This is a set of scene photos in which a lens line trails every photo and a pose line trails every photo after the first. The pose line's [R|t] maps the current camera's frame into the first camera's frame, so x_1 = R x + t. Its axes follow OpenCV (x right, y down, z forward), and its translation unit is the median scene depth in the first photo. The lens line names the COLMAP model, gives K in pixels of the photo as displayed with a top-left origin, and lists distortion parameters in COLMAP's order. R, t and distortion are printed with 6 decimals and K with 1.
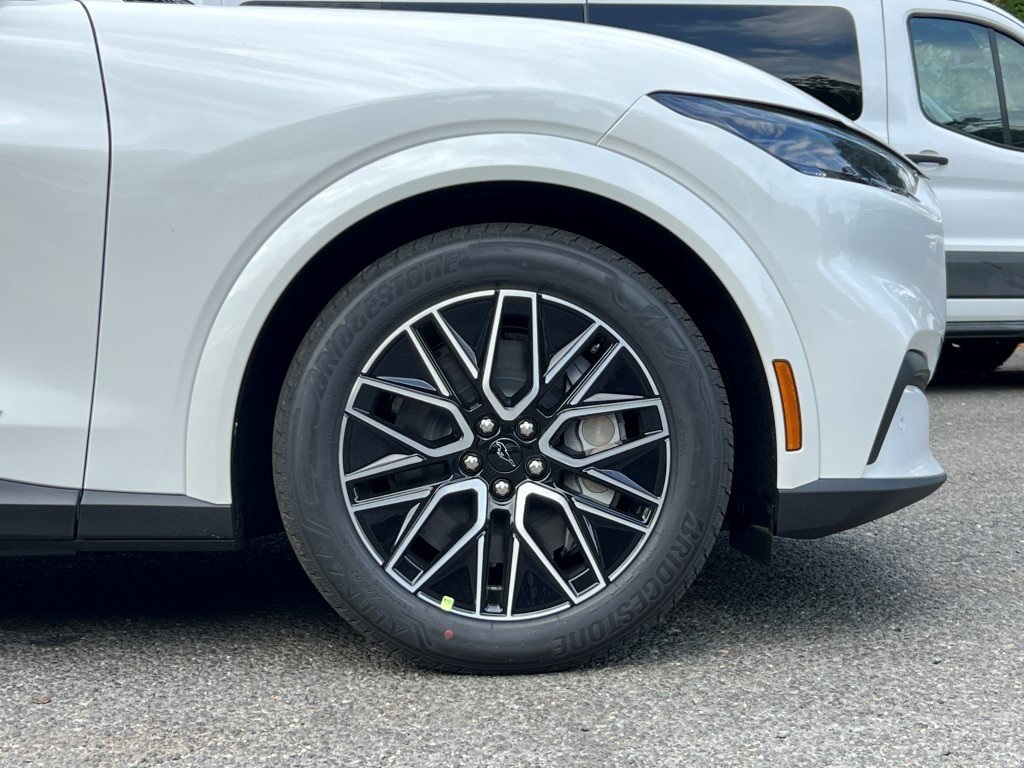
lens RADIAL K [[1675.3, 0, 512.3], [0, 1675.3, 382.3], [0, 0, 1]] dist [0.122154, 0.000000]
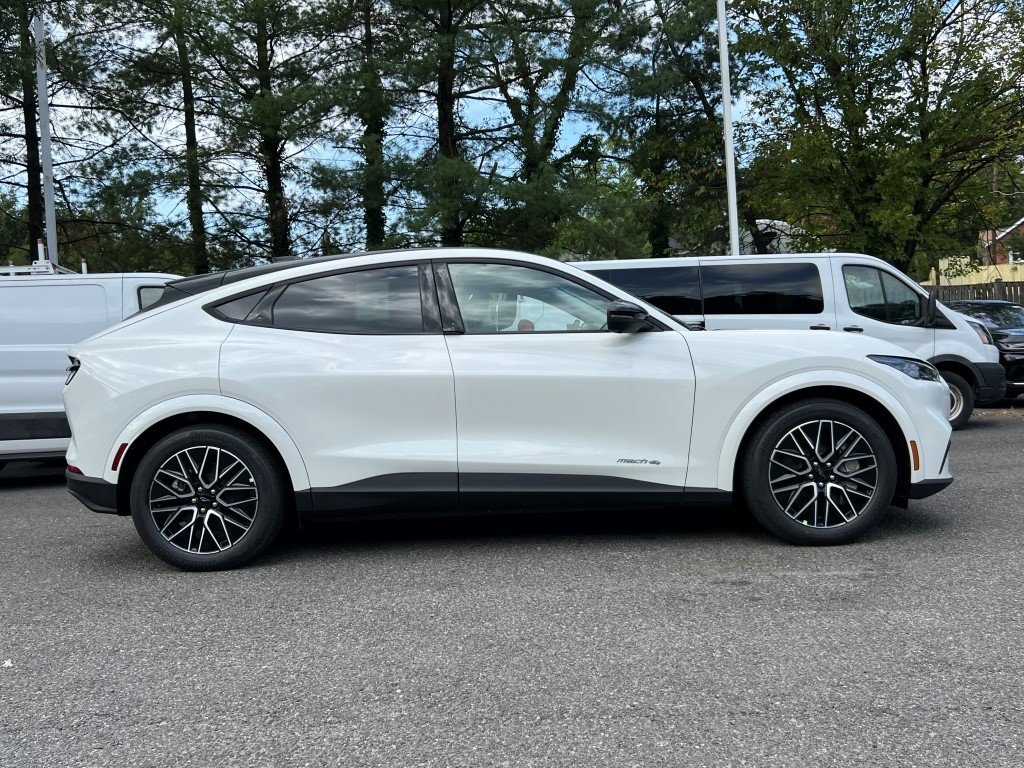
lens RADIAL K [[892.2, 0, 511.7], [0, 892.2, 383.5], [0, 0, 1]] dist [-0.008061, -0.009137]
pose [[0.997310, -0.023833, -0.069310, -0.454418], [0.020332, 0.998502, -0.050795, -0.050130], [0.070417, 0.049249, 0.996301, -0.670104]]
